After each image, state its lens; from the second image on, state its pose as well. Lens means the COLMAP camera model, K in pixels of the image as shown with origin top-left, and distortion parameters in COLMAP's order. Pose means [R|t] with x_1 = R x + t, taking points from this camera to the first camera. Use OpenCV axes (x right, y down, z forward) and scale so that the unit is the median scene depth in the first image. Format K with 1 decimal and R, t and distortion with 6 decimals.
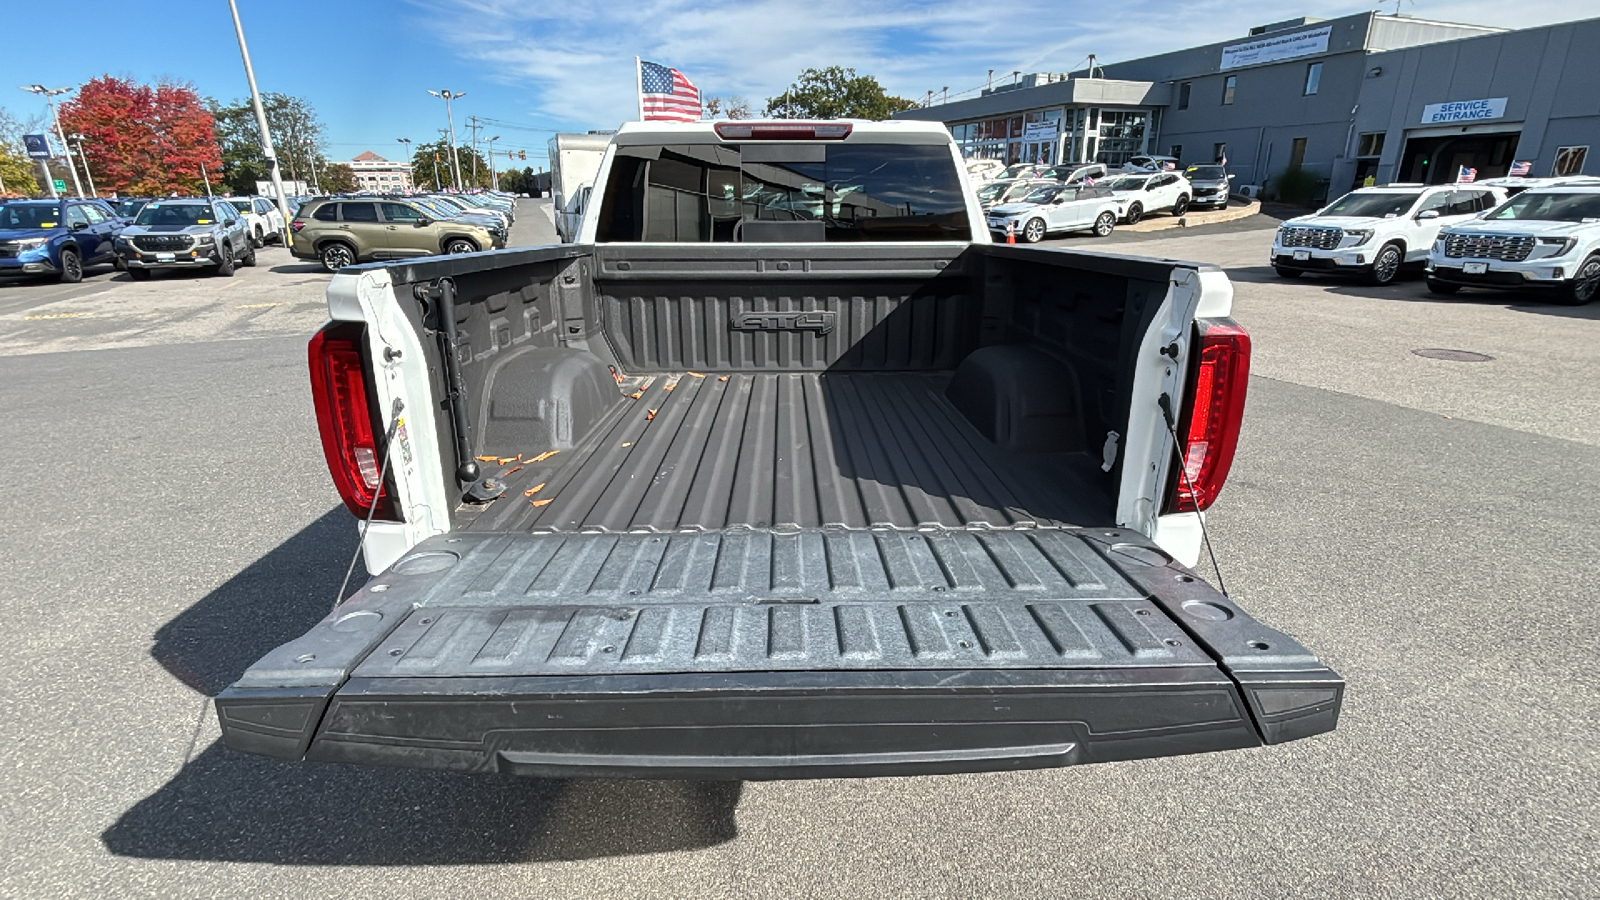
lens RADIAL K [[750.2, 0, 800.2], [0, 750.2, 451.5], [0, 0, 1]] dist [-0.005362, 0.004259]
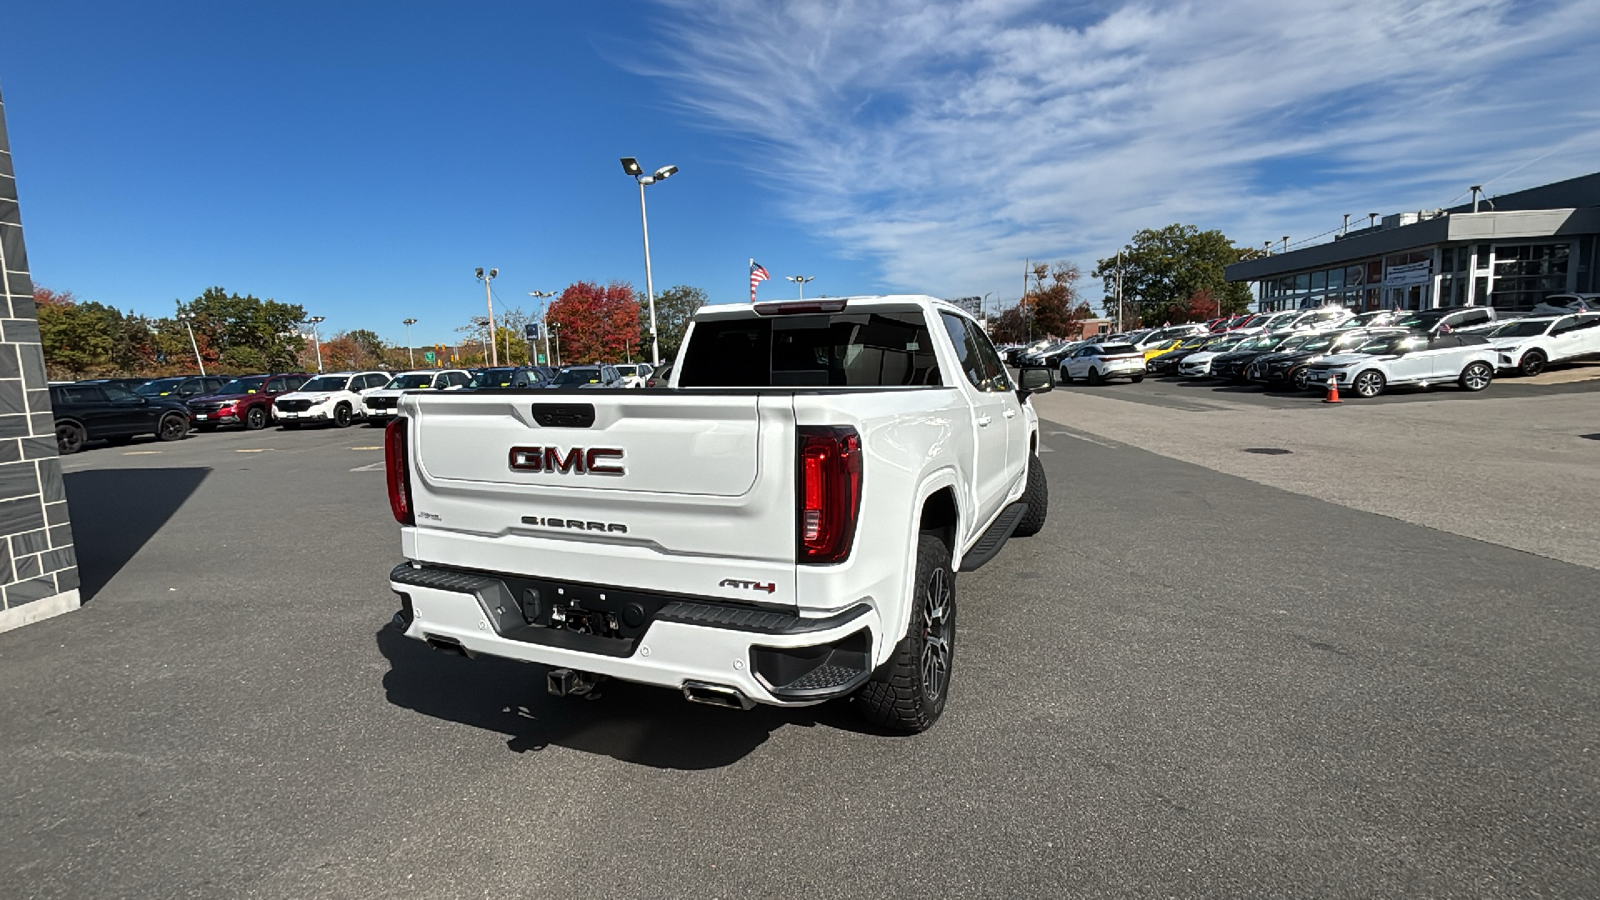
lens RADIAL K [[750.2, 0, 800.2], [0, 750.2, 451.5], [0, 0, 1]] dist [-0.005362, 0.004259]
pose [[0.910230, 0.029845, -0.413025, 0.087904], [-0.112360, 0.977782, -0.176967, 0.010804], [0.398567, 0.207488, 0.893360, -0.024345]]
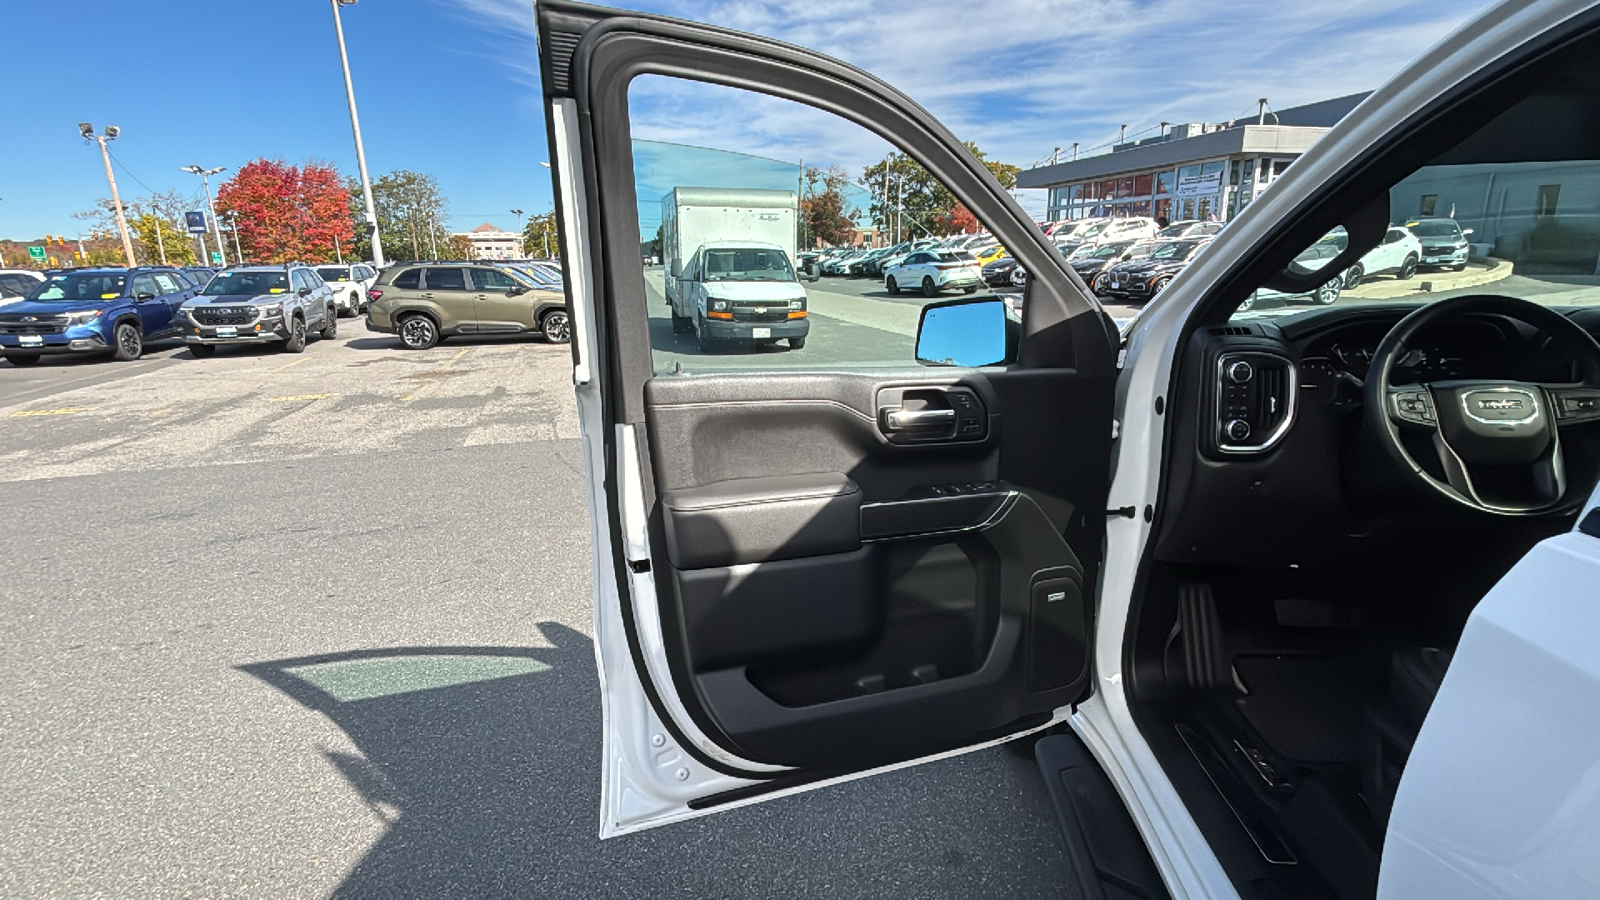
lens RADIAL K [[742.2, 0, 794.8], [0, 742.2, 452.5], [0, 0, 1]] dist [0.027599, -0.033245]
pose [[0.993044, 0.021788, -0.115713, -0.080877], [-0.030805, 0.996576, -0.076724, -0.062184], [0.113645, 0.079755, 0.990315, 0.195562]]
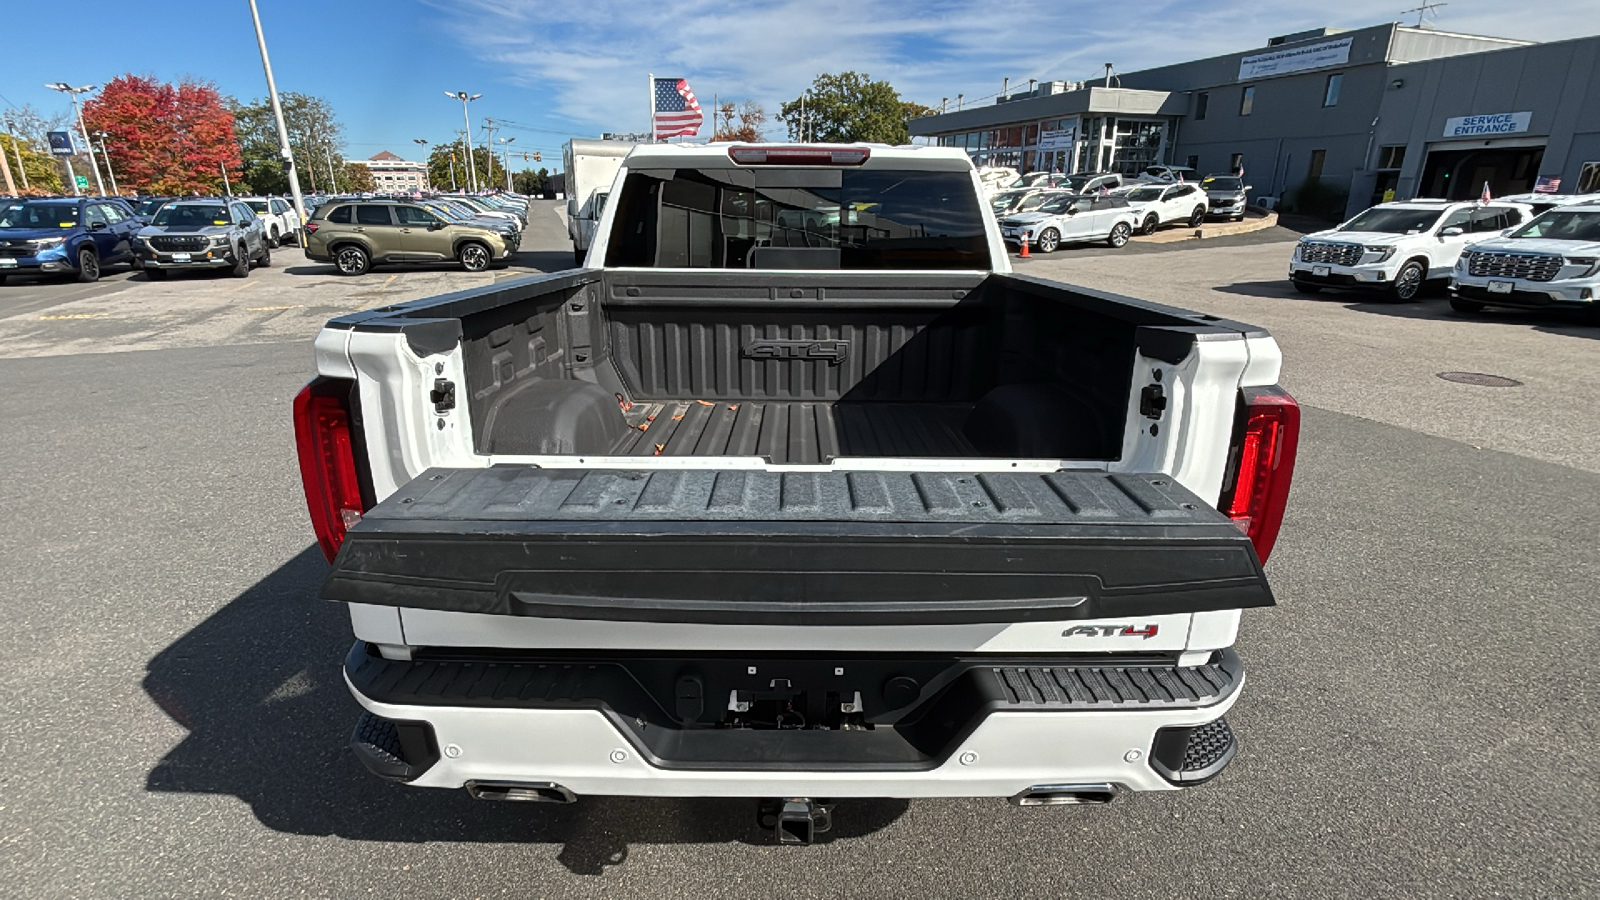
lens RADIAL K [[750.2, 0, 800.2], [0, 750.2, 451.5], [0, 0, 1]] dist [-0.005362, 0.004259]
pose [[0.999804, 0.015670, -0.012066, -0.000522], [-0.015727, 0.999866, -0.004607, -0.006459], [0.011992, 0.004796, 0.999917, 0.004967]]
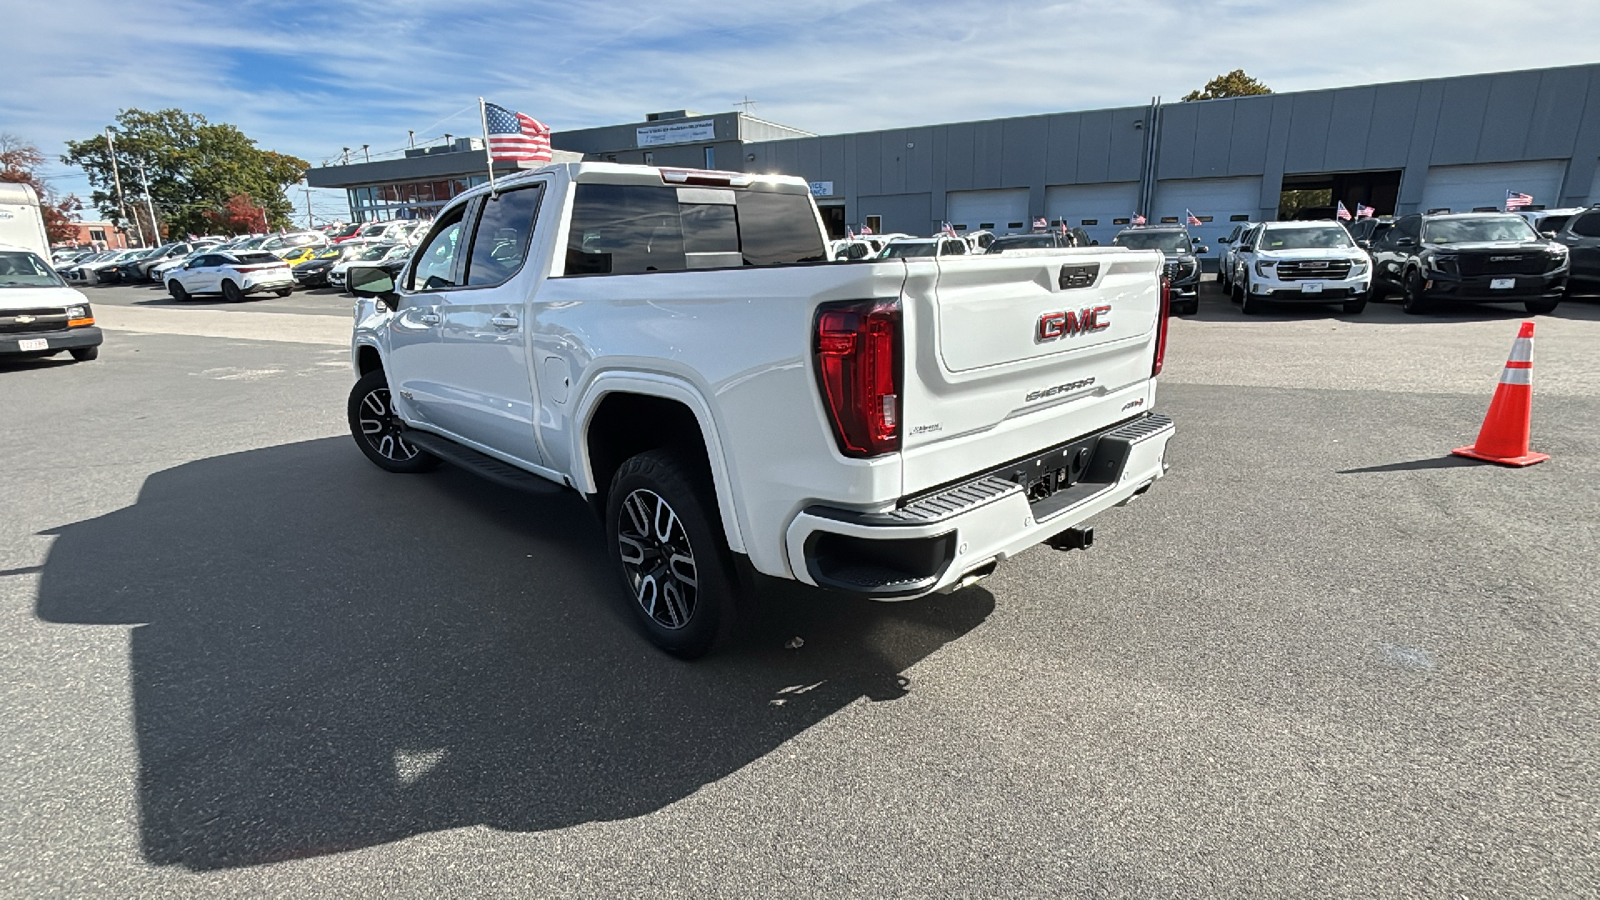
lens RADIAL K [[751.0, 0, 790.0], [0, 751.0, 447.4], [0, 0, 1]] dist [0.013190, 0.000651]
pose [[0.763629, -0.181376, 0.619656, -0.120372], [0.232149, 0.972679, -0.001380, 0.003577], [-0.602477, 0.144906, 0.784872, 0.006740]]
